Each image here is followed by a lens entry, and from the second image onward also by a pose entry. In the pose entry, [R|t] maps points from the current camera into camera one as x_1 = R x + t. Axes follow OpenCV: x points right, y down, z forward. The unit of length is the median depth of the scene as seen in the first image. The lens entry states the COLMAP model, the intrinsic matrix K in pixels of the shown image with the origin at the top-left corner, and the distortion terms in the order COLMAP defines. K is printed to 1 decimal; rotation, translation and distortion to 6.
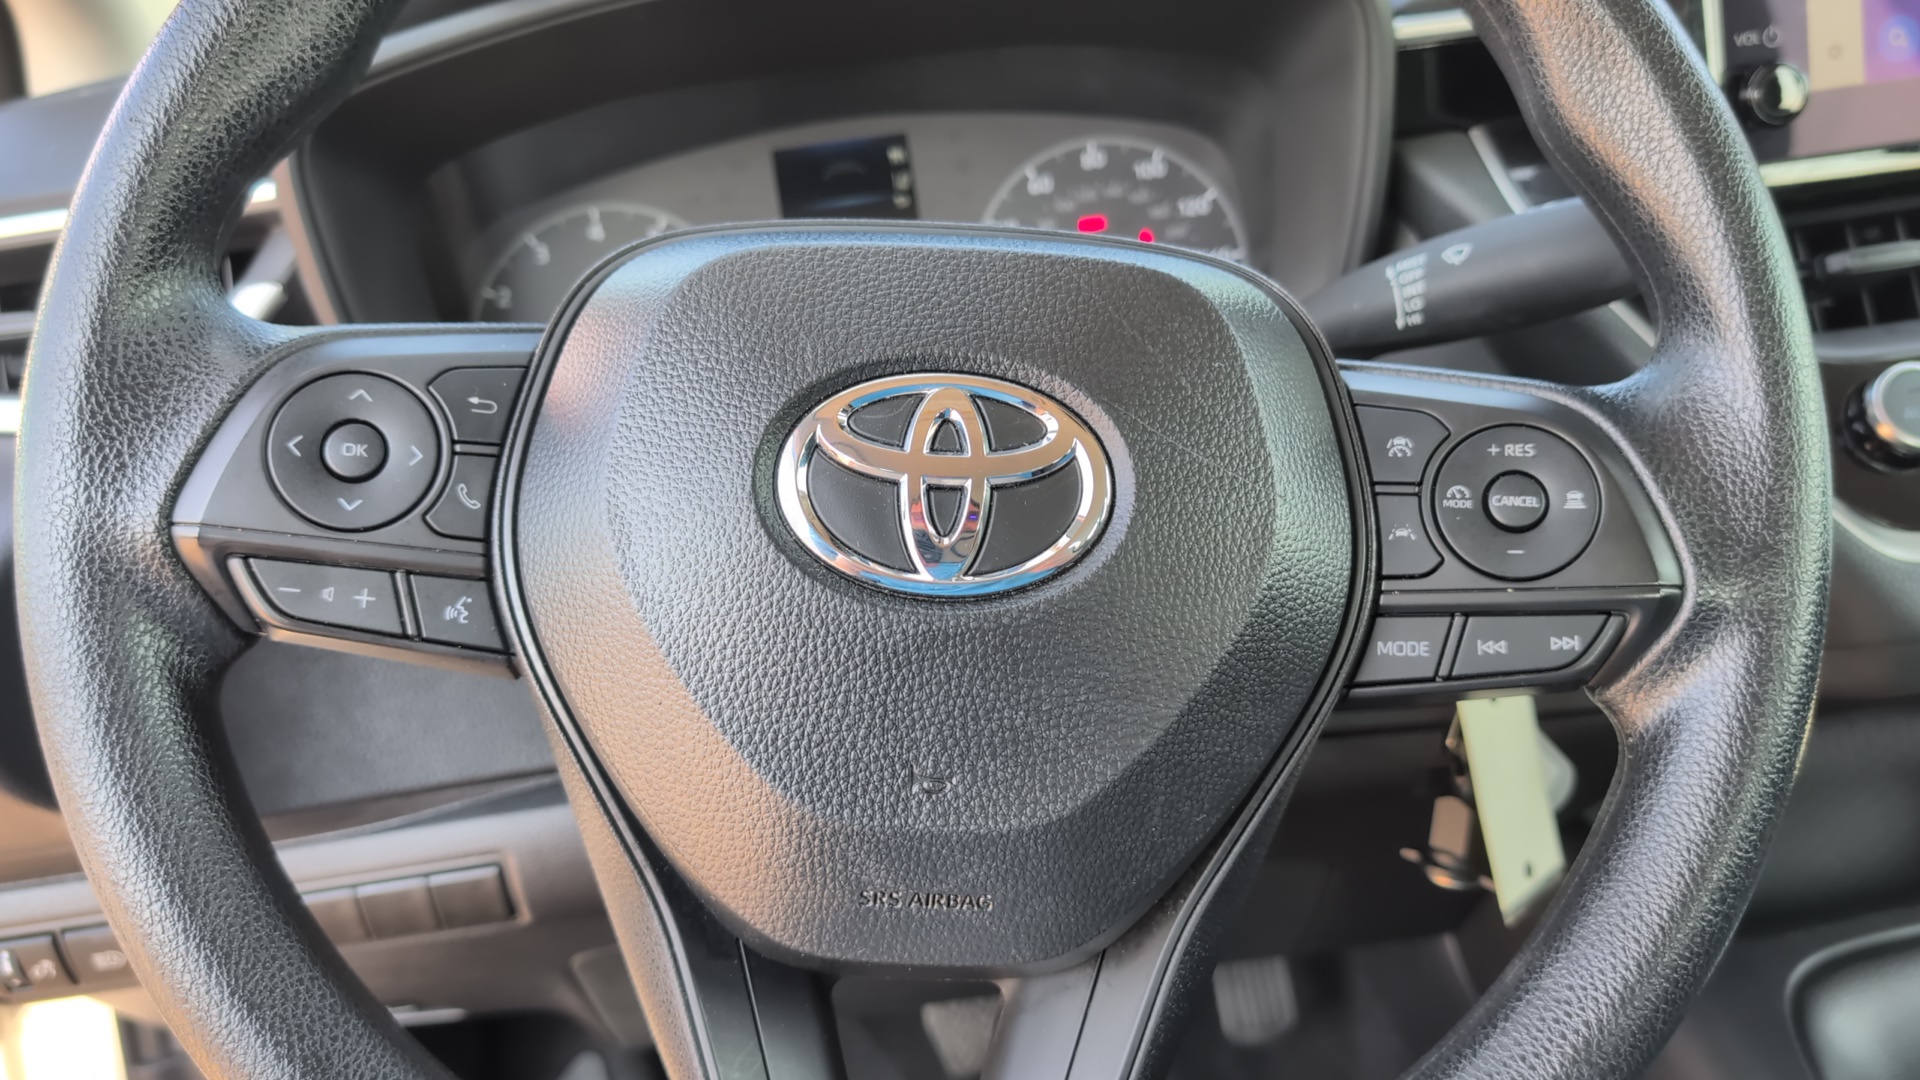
lens RADIAL K [[1646.1, 0, 949.1], [0, 1646.1, 532.2], [0, 0, 1]] dist [0.033054, -0.052368]
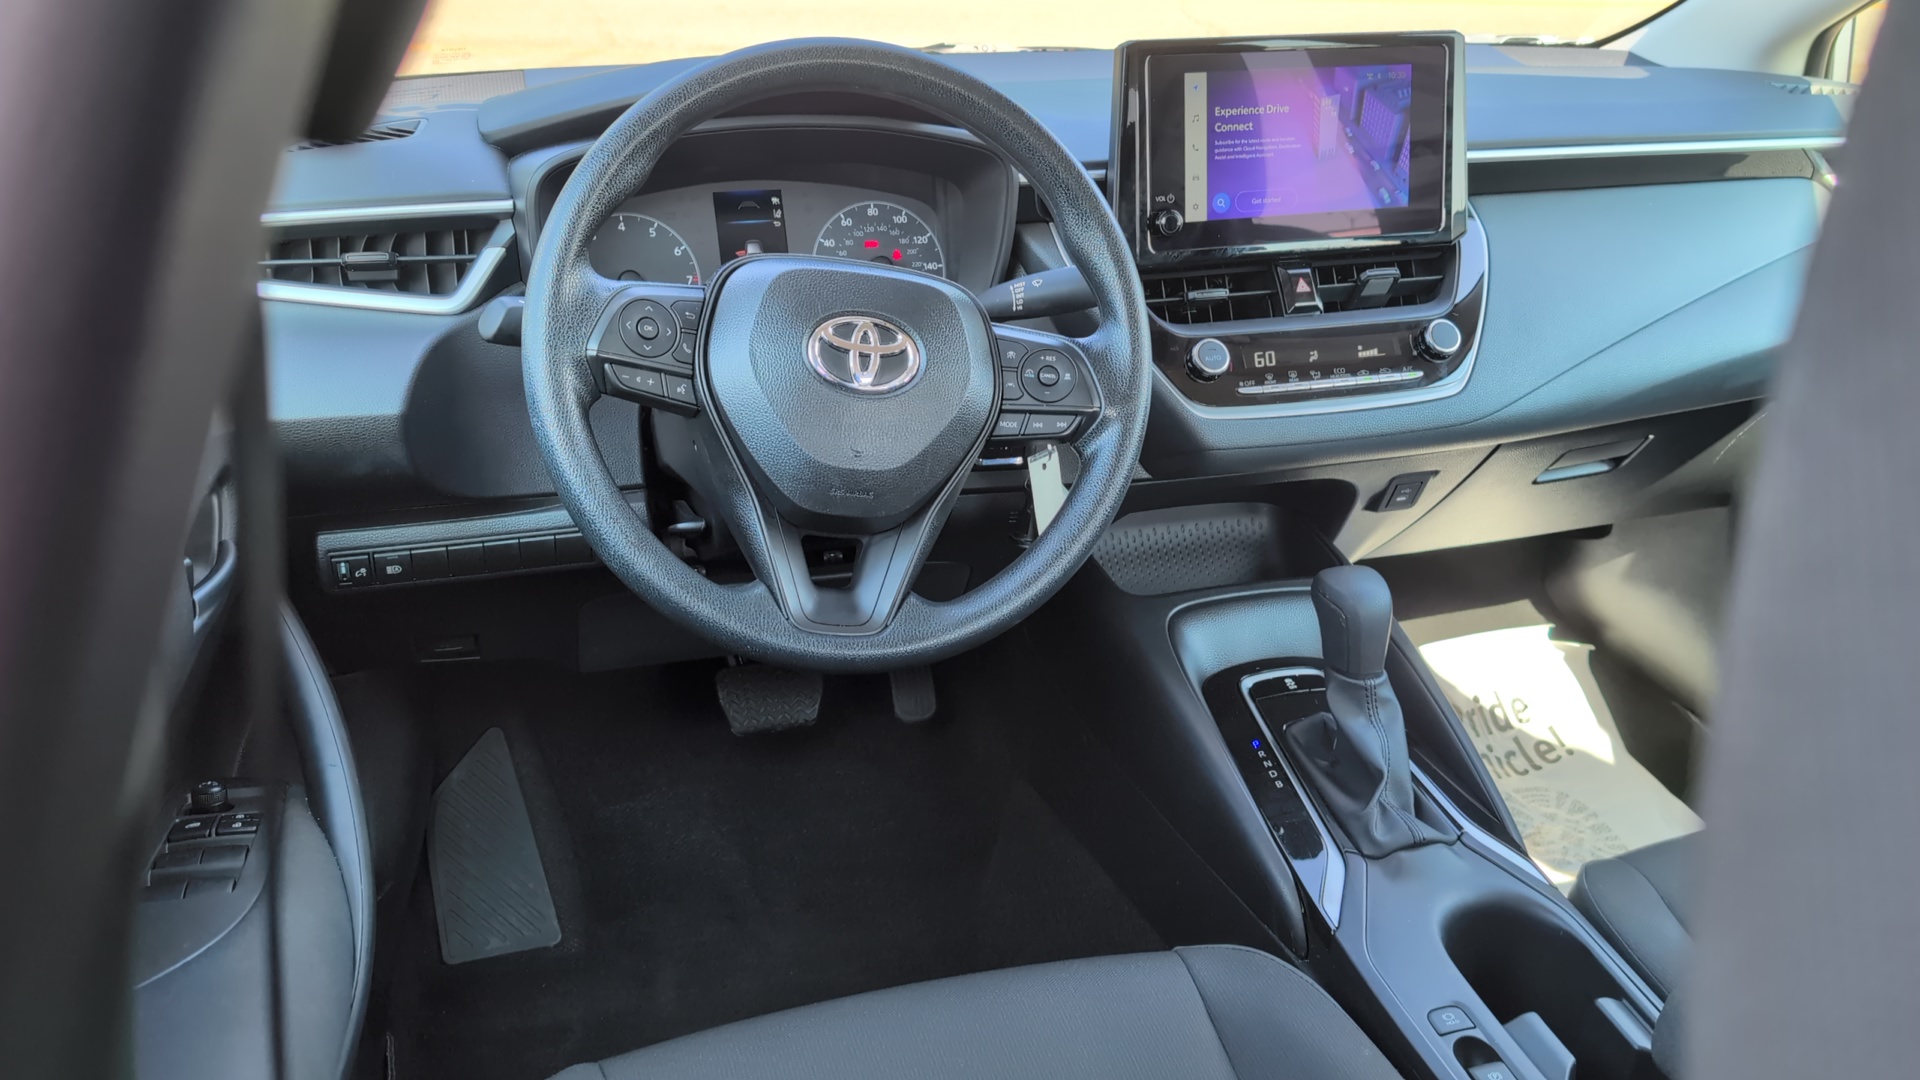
lens RADIAL K [[1646.1, 0, 971.1], [0, 1646.1, 550.5], [0, 0, 1]] dist [0.033054, -0.052368]
pose [[0.969094, 0.040899, 0.243278, -0.476352], [-0.052053, 0.997859, 0.039594, 0.178977], [-0.241137, -0.051034, 0.969148, -1.772621]]
